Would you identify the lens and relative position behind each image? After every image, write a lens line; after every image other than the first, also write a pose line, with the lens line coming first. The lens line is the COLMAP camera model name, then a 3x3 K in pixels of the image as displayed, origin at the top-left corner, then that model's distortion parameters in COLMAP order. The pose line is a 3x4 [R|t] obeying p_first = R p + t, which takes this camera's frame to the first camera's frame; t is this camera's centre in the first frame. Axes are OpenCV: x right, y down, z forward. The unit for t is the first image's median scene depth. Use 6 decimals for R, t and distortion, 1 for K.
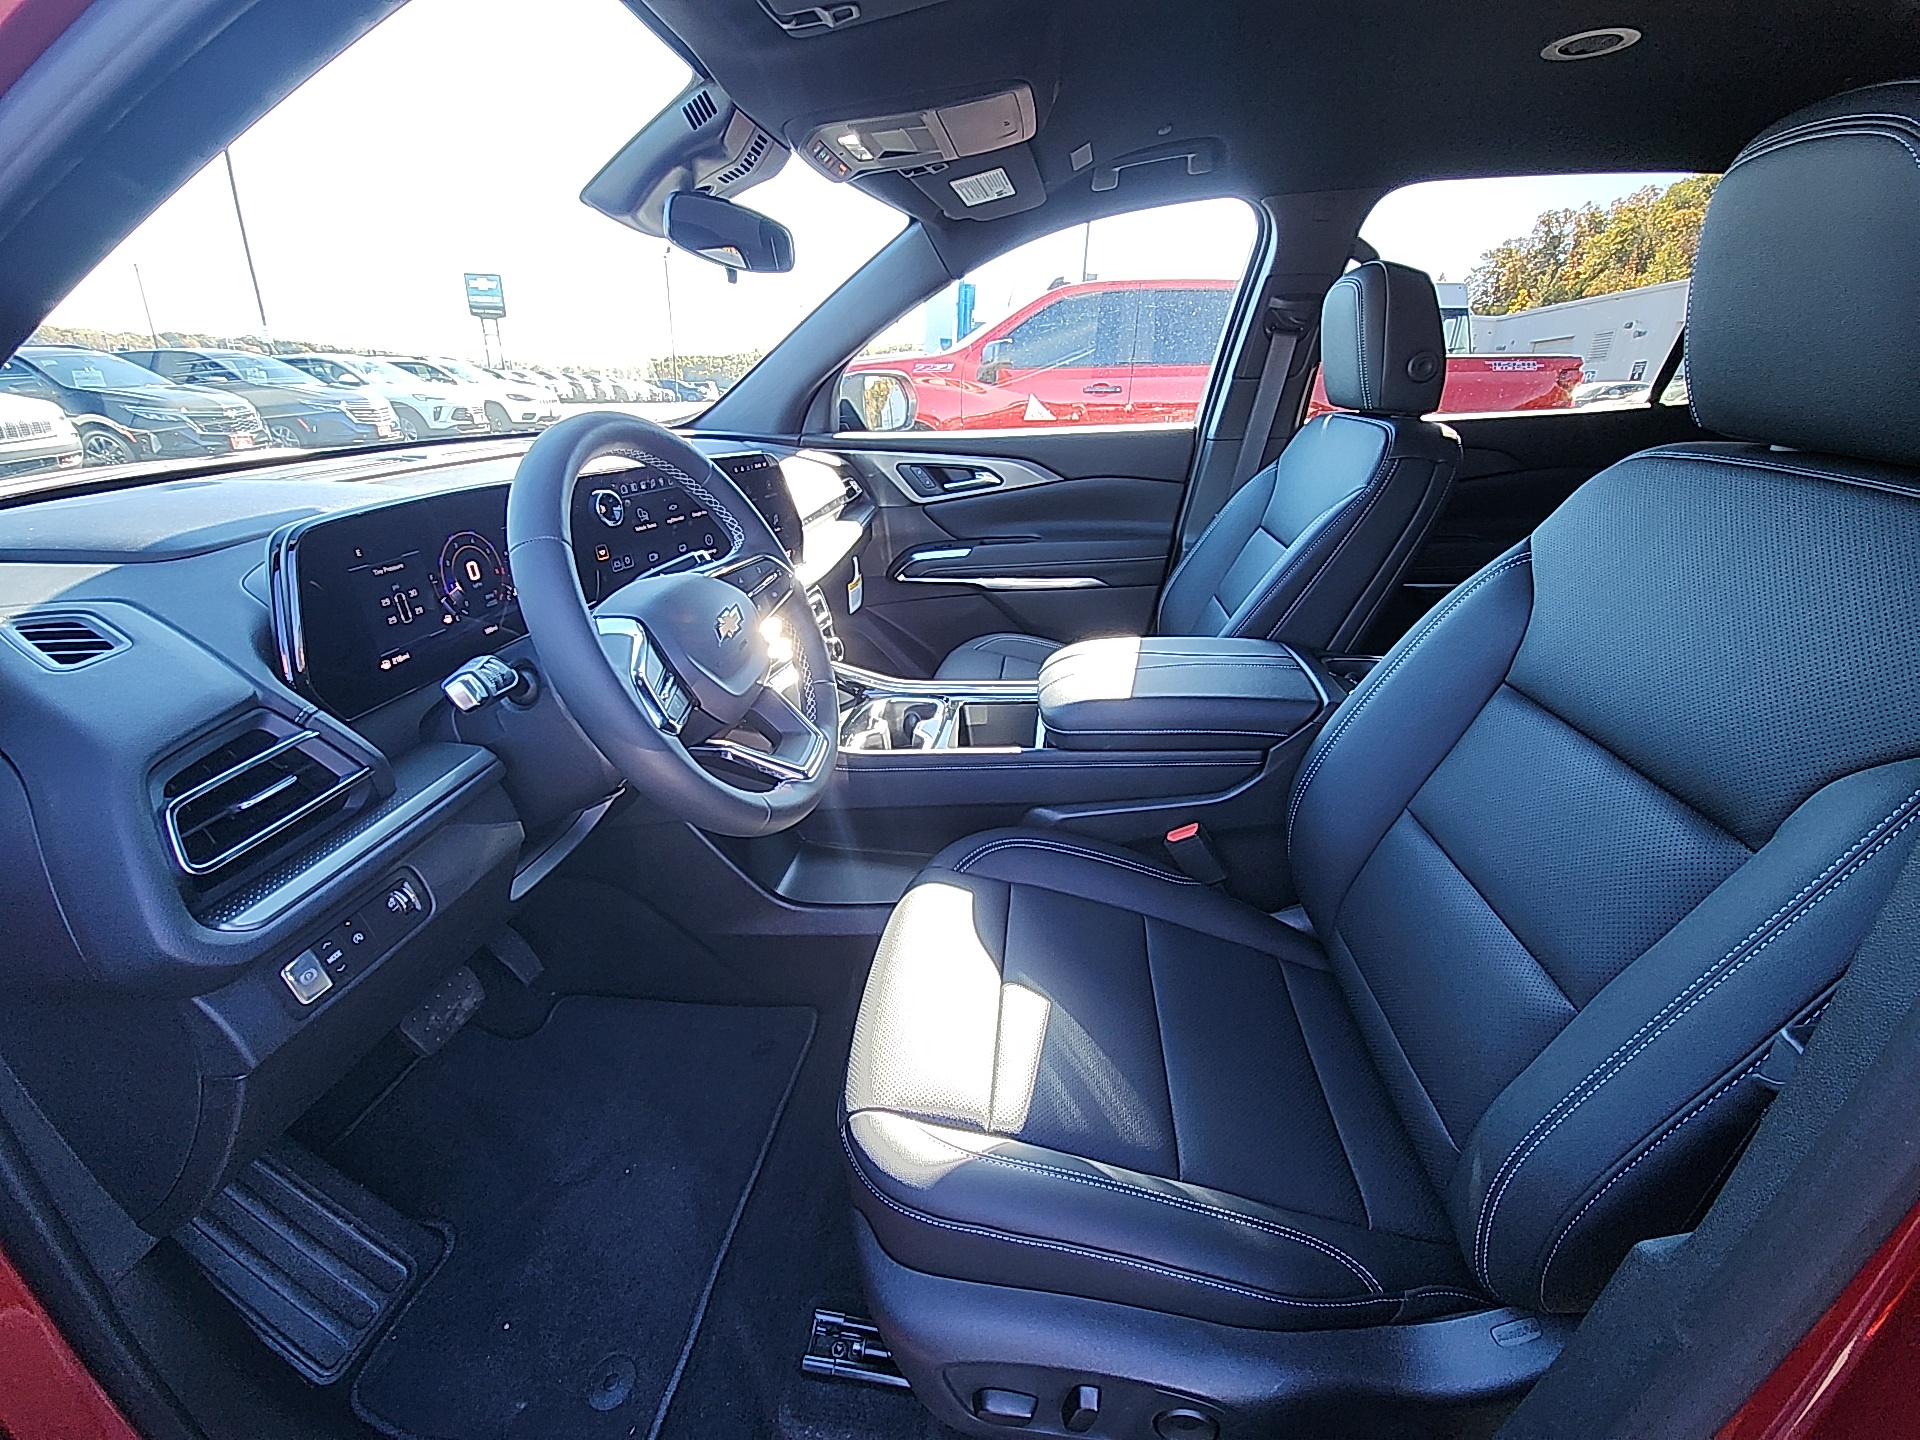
lens RADIAL K [[777.0, 0, 954.9], [0, 777.0, 701.2], [0, 0, 1]] dist [0.008855, -0.005907]
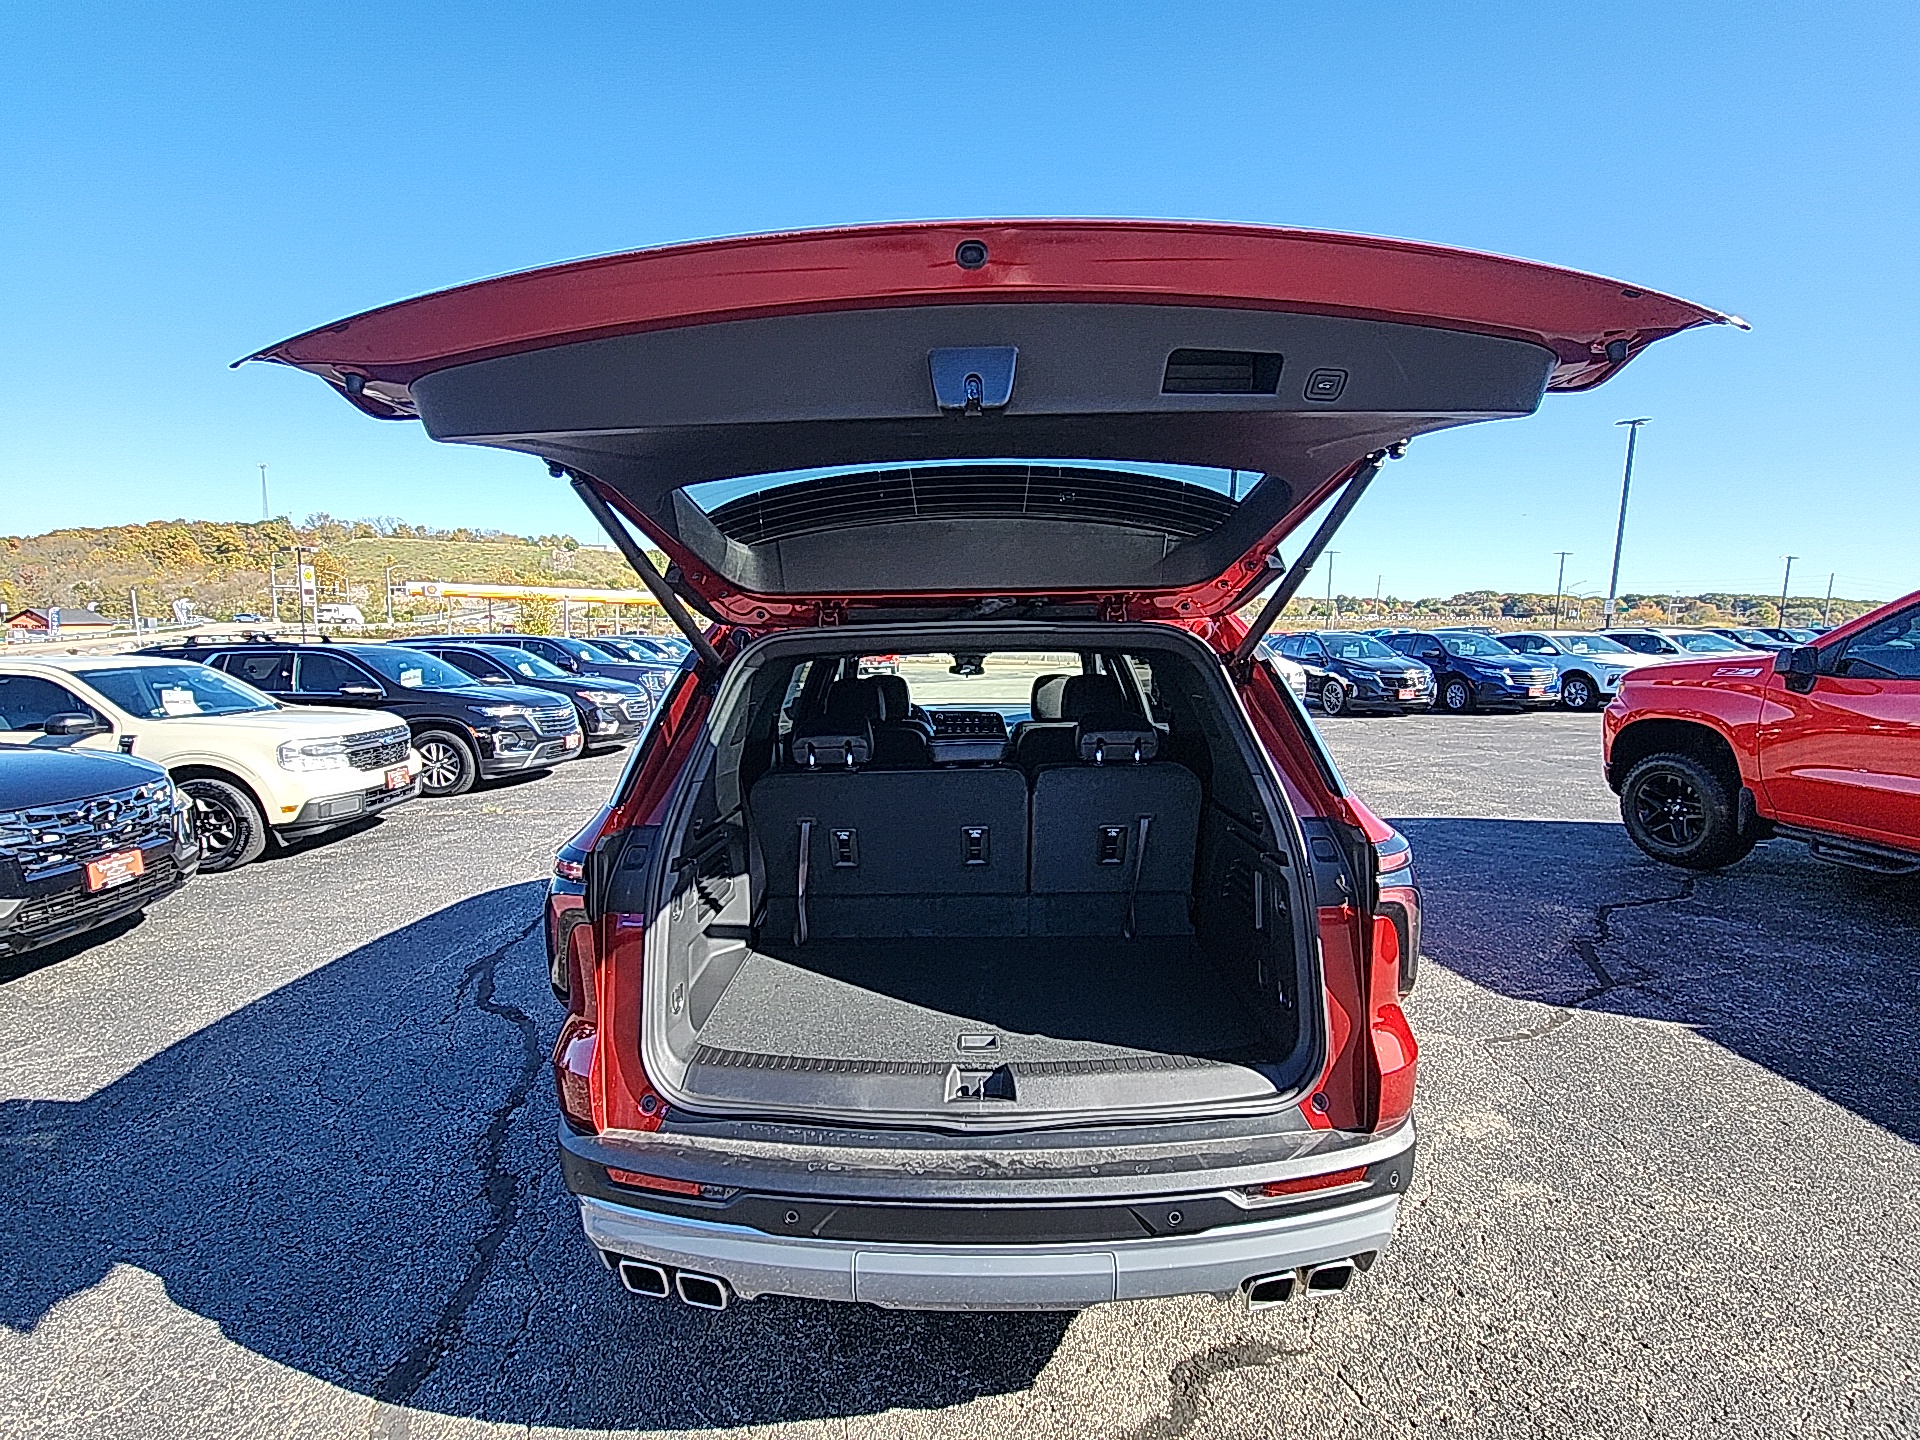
lens RADIAL K [[777.0, 0, 952.3], [0, 777.0, 718.5], [0, 0, 1]] dist [0.008855, -0.005907]
pose [[0.111842, 0.095131, -0.989162, 4.509123], [-0.368172, 0.928535, 0.047672, -0.494913], [0.923006, 0.358850, 0.138874, 0.317751]]
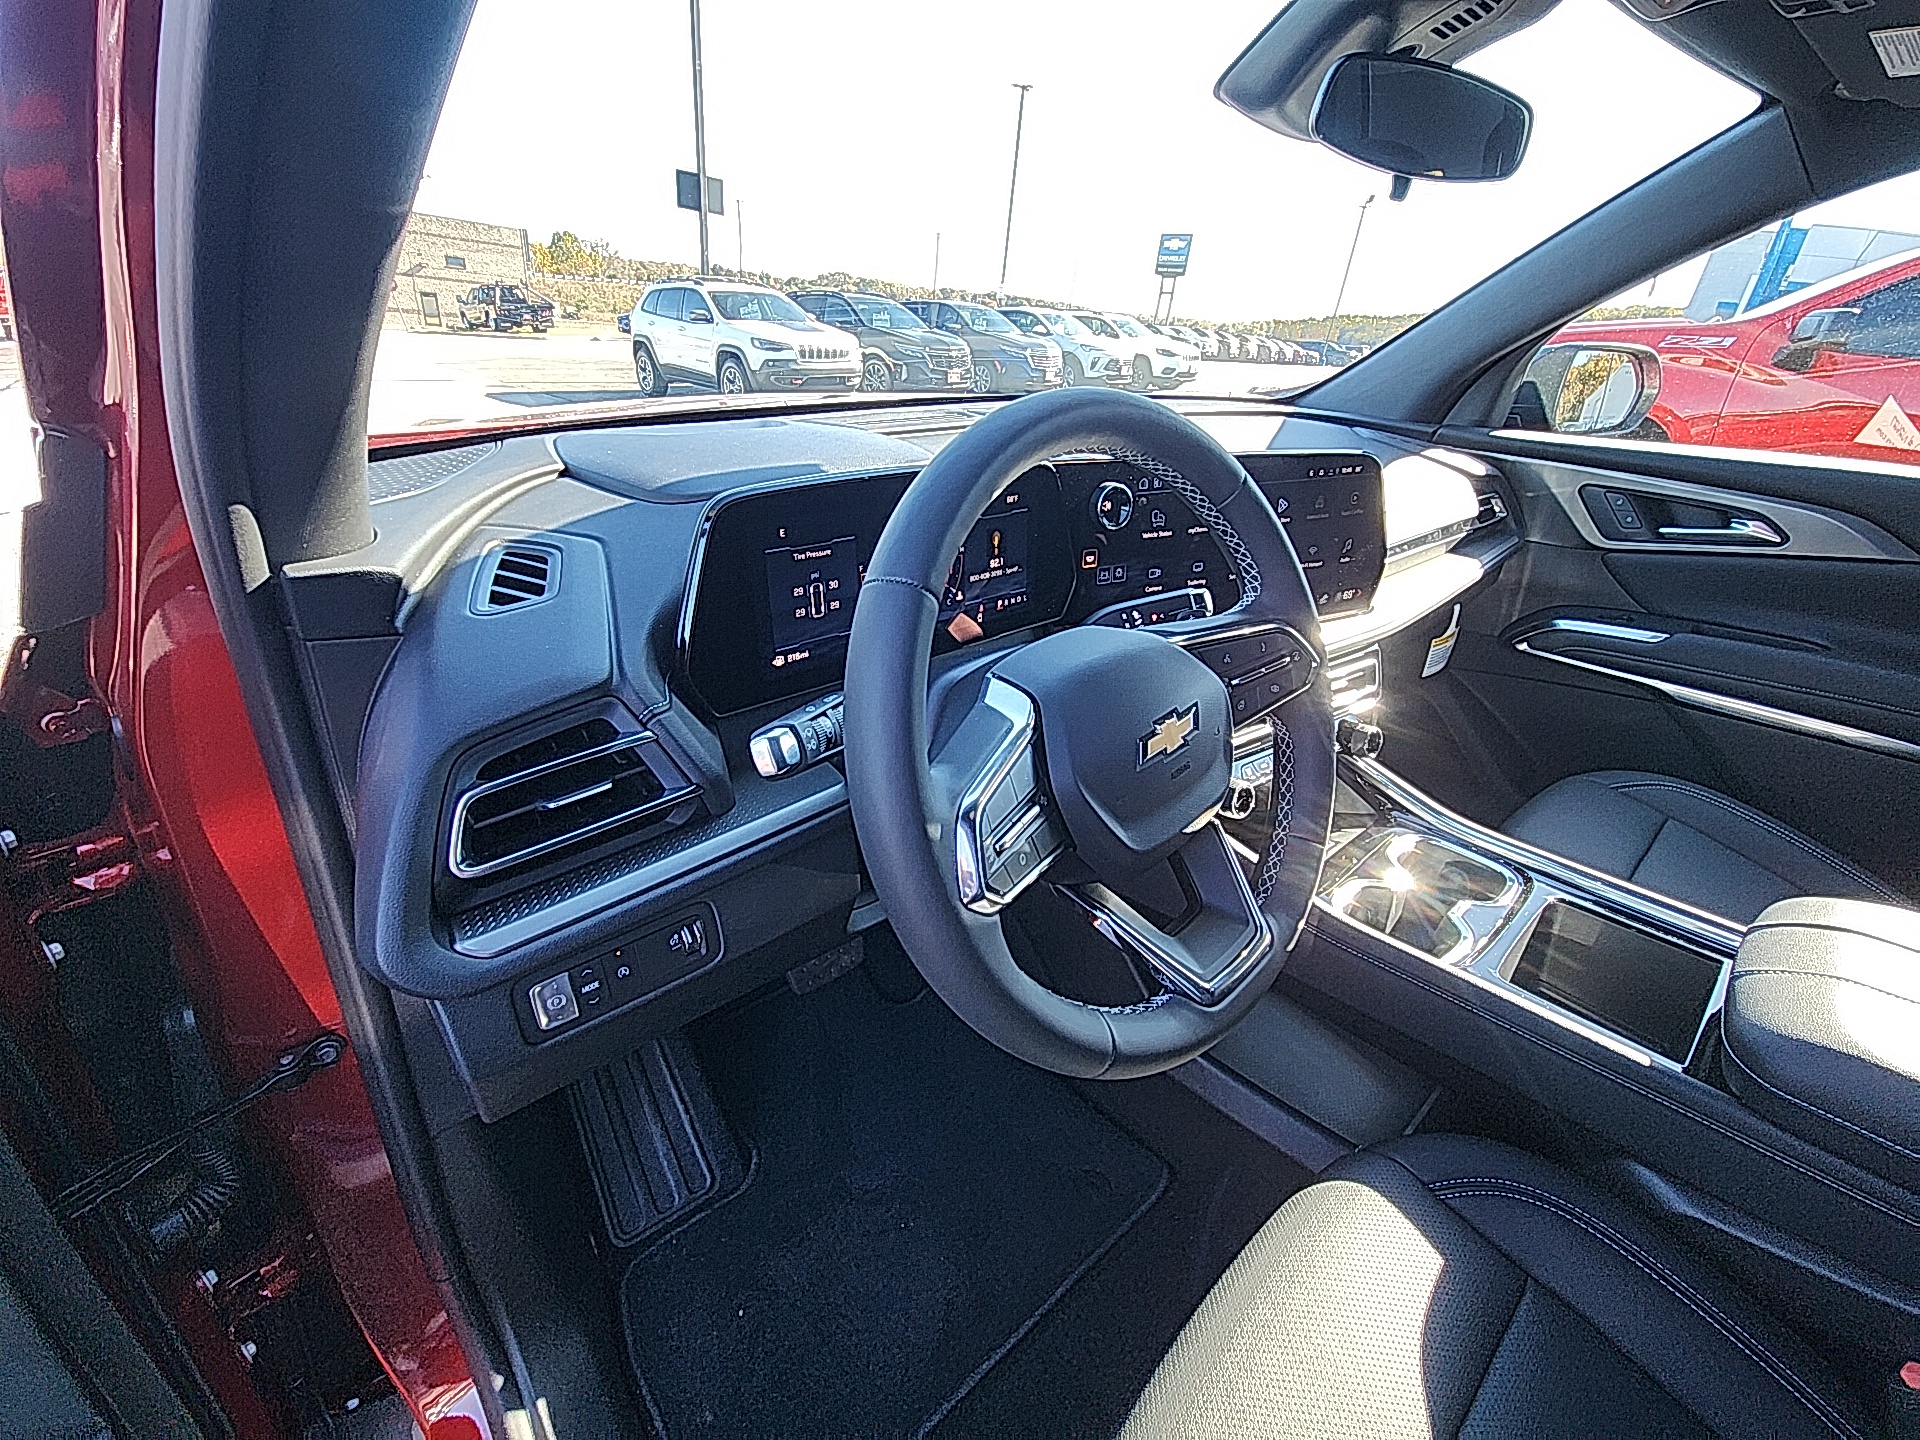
lens RADIAL K [[777.0, 0, 948.7], [0, 777.0, 703.8], [0, 0, 1]] dist [0.008855, -0.005907]
pose [[0.740542, 0.320372, -0.590728, -0.039867], [-0.293299, 0.944989, 0.144818, -0.117373], [0.604627, 0.066016, 0.793768, 0.274783]]
